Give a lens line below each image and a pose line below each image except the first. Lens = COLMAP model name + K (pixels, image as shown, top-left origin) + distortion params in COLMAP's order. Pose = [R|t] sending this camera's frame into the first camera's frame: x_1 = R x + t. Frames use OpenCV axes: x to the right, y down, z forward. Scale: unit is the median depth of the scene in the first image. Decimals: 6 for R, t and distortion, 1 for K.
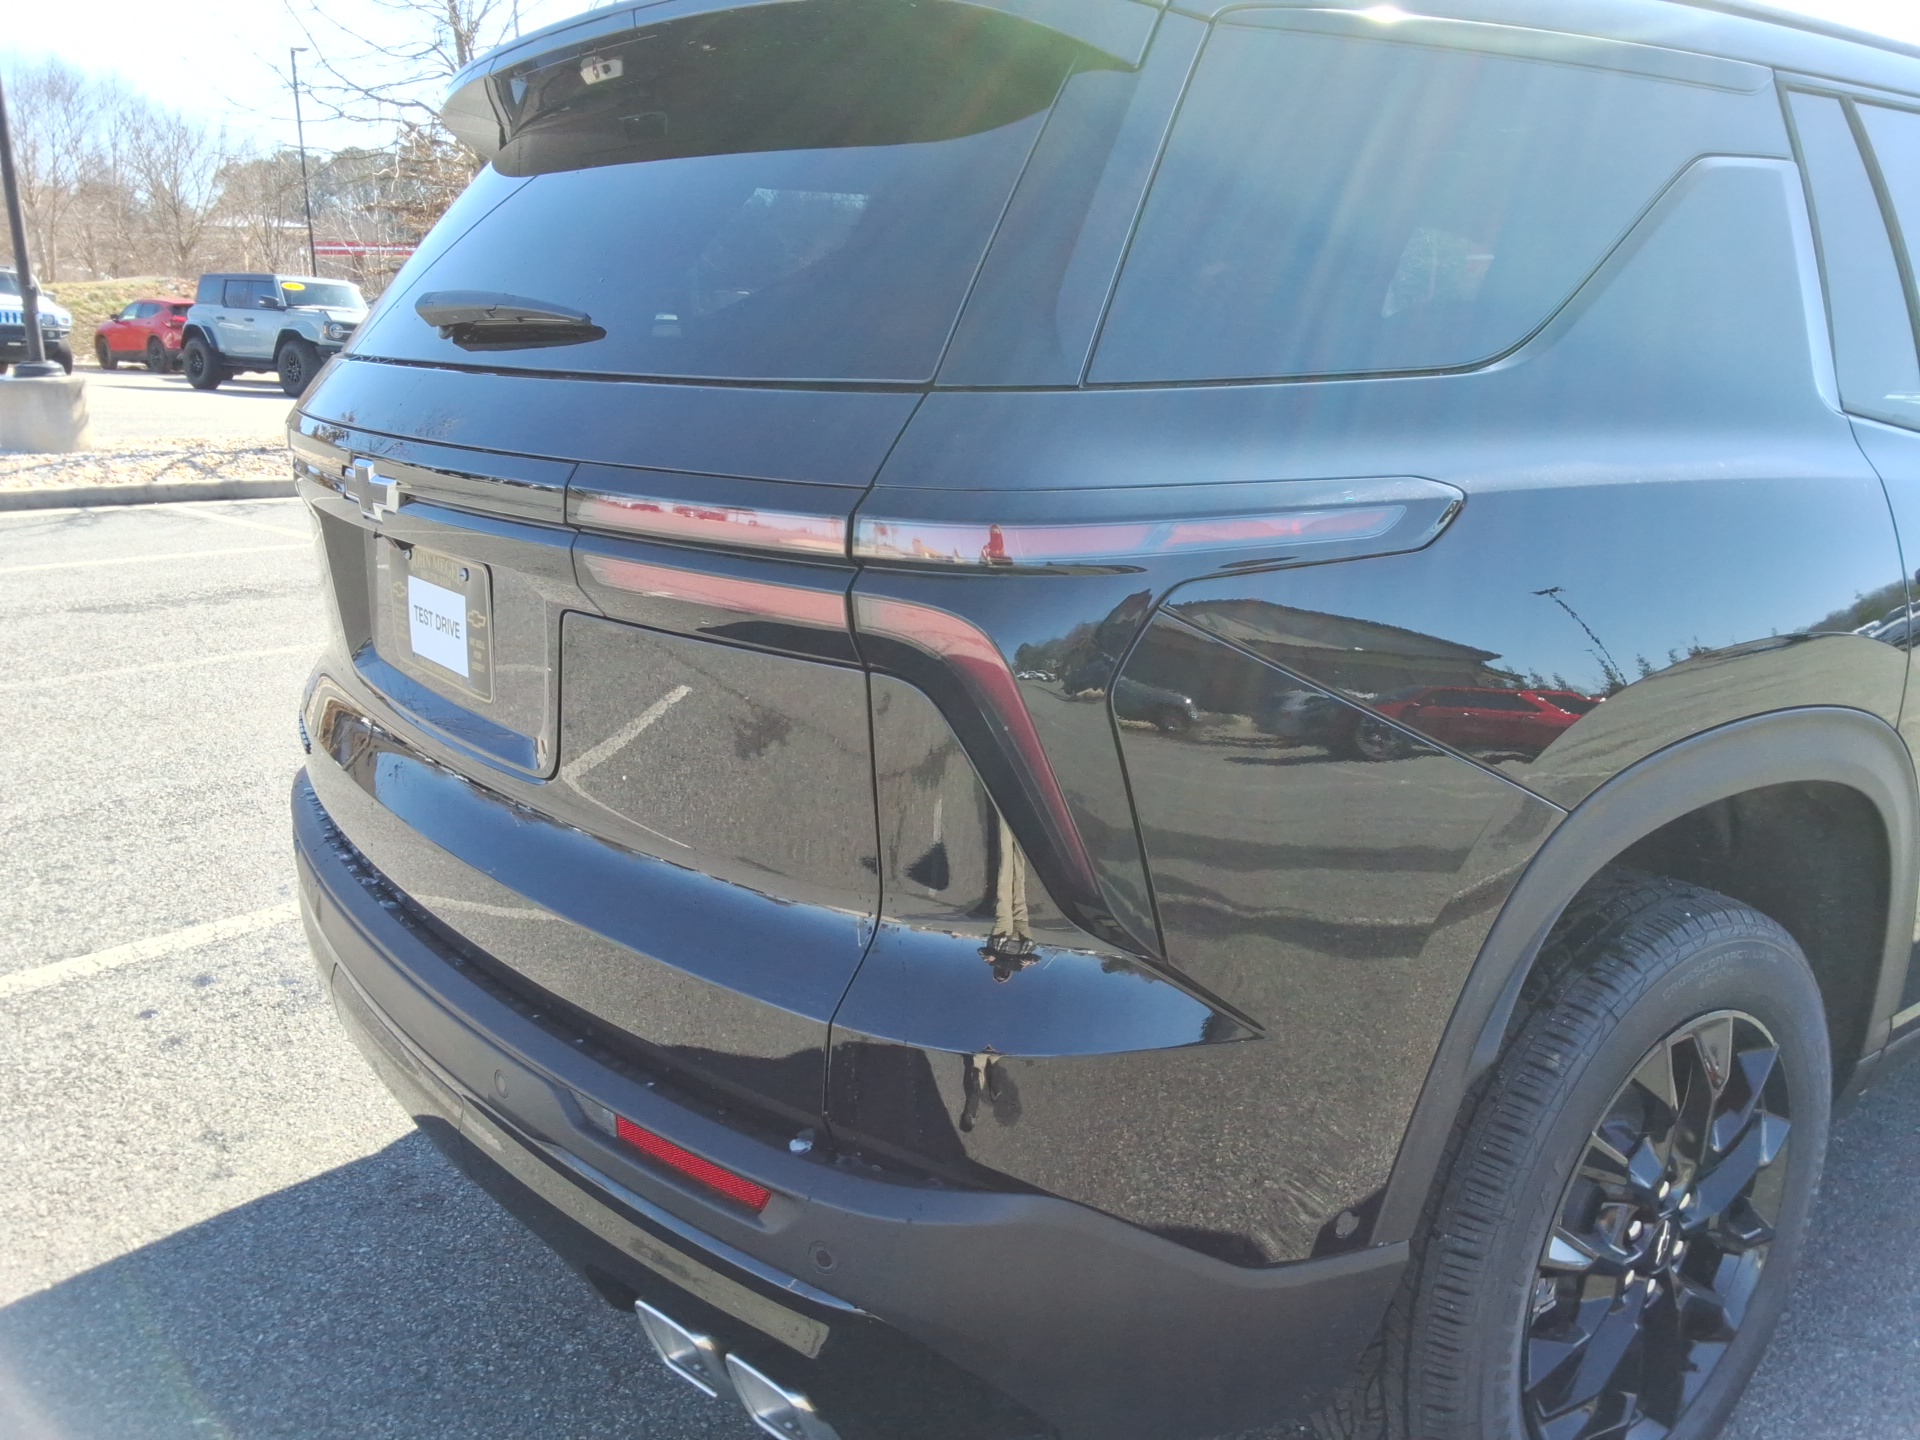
lens RADIAL K [[1545.5, 0, 979.8], [0, 1545.5, 718.5], [0, 0, 1]] dist [0.106381, -0.159576]
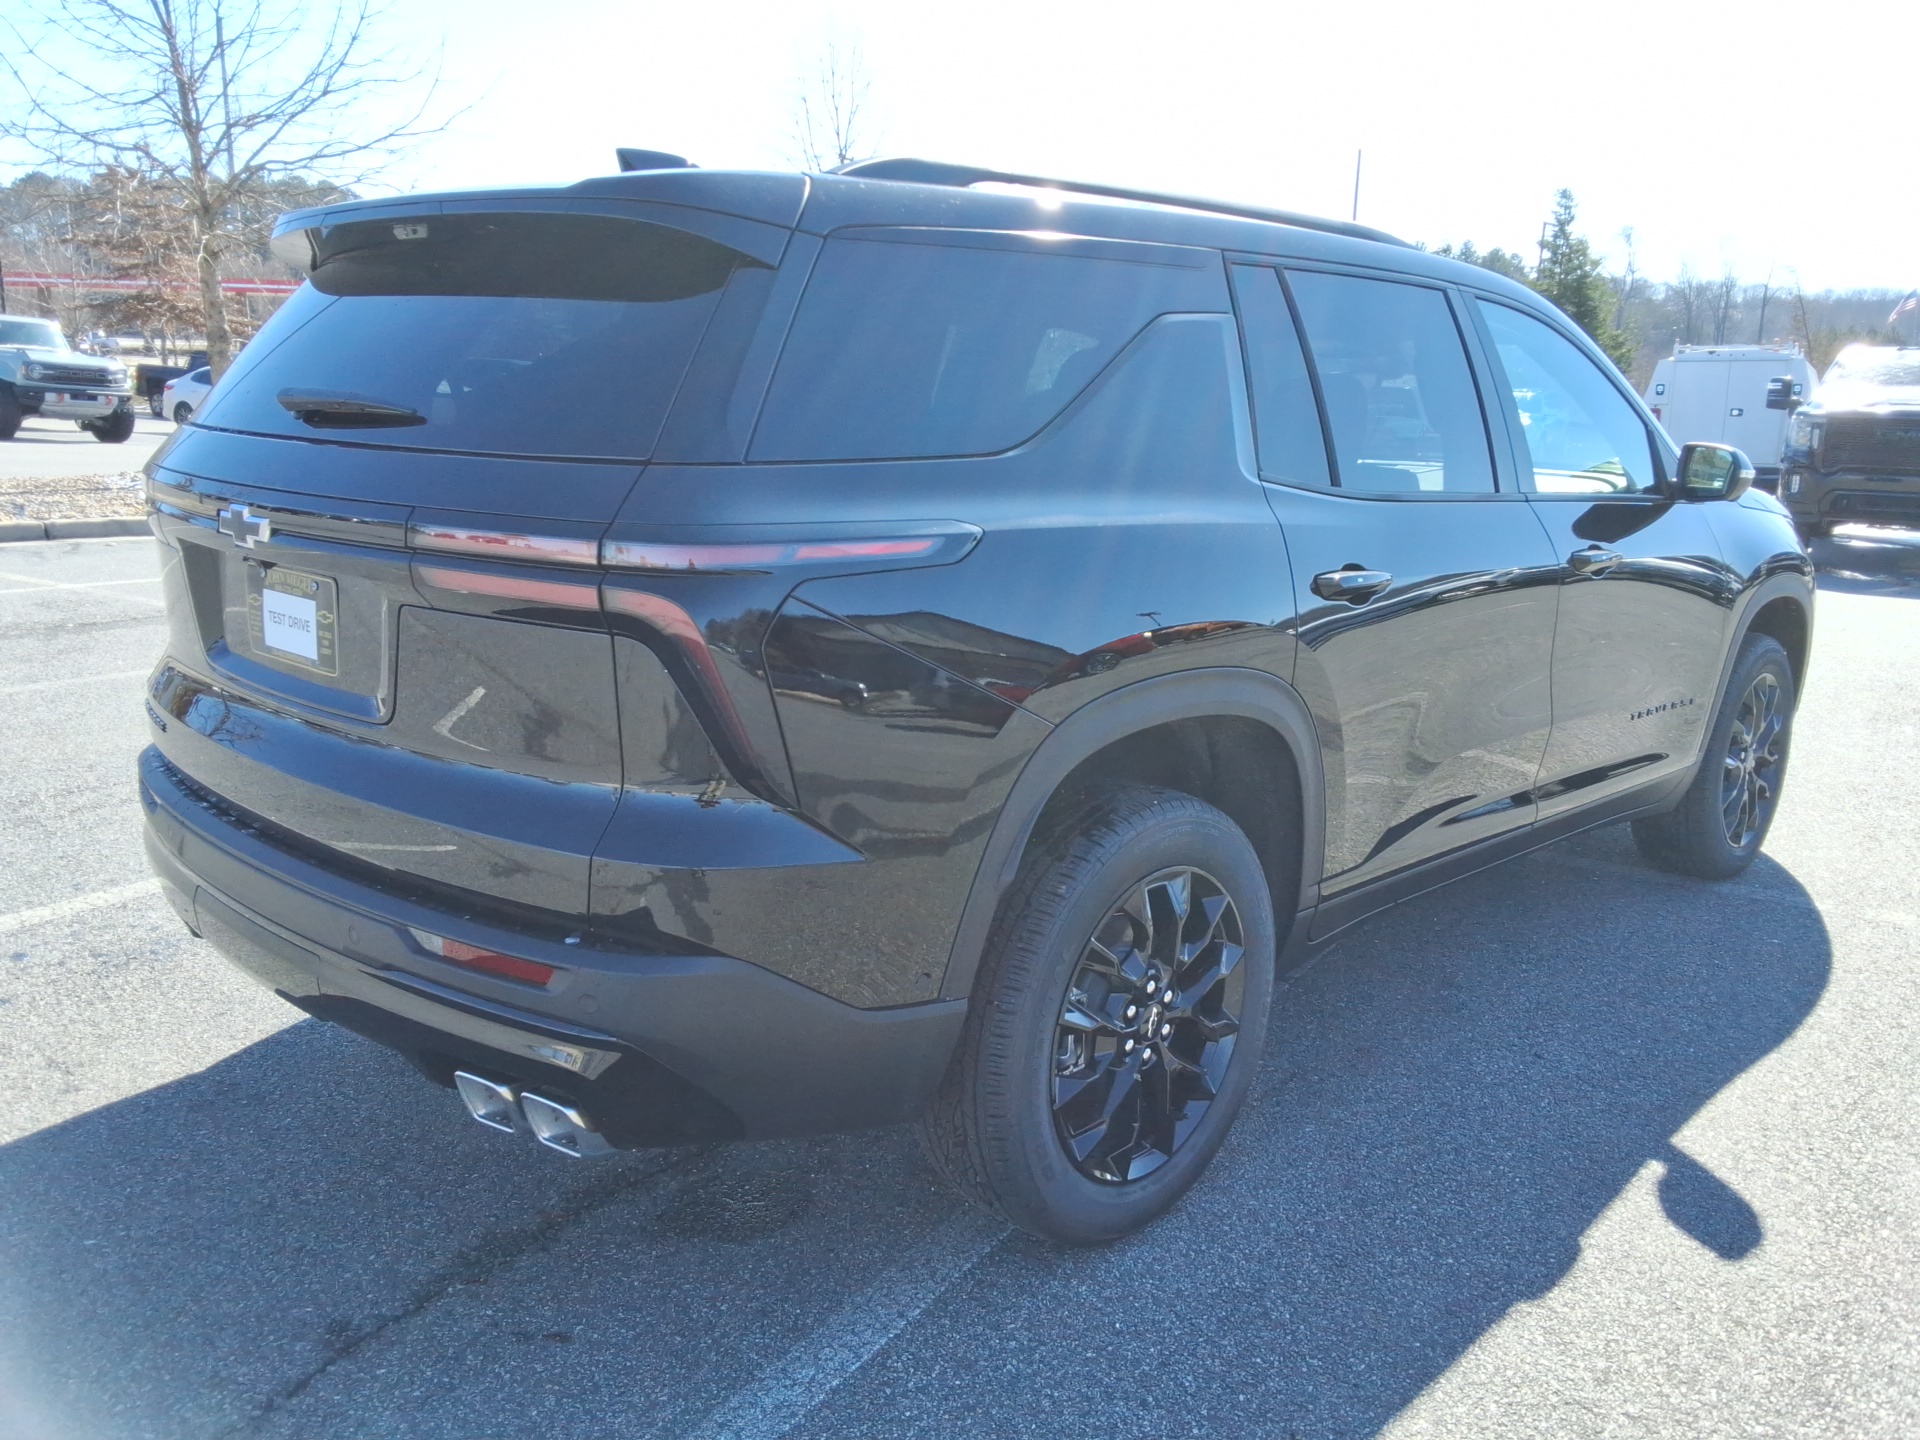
lens RADIAL K [[1545.5, 0, 966.2], [0, 1545.5, 709.4], [0, 0, 1]] dist [0.106381, -0.159576]
pose [[0.988235, -0.015736, 0.152134, 0.031670], [0.021176, 0.999190, -0.034209, 0.076799], [-0.151472, 0.037028, 0.987768, -0.461814]]
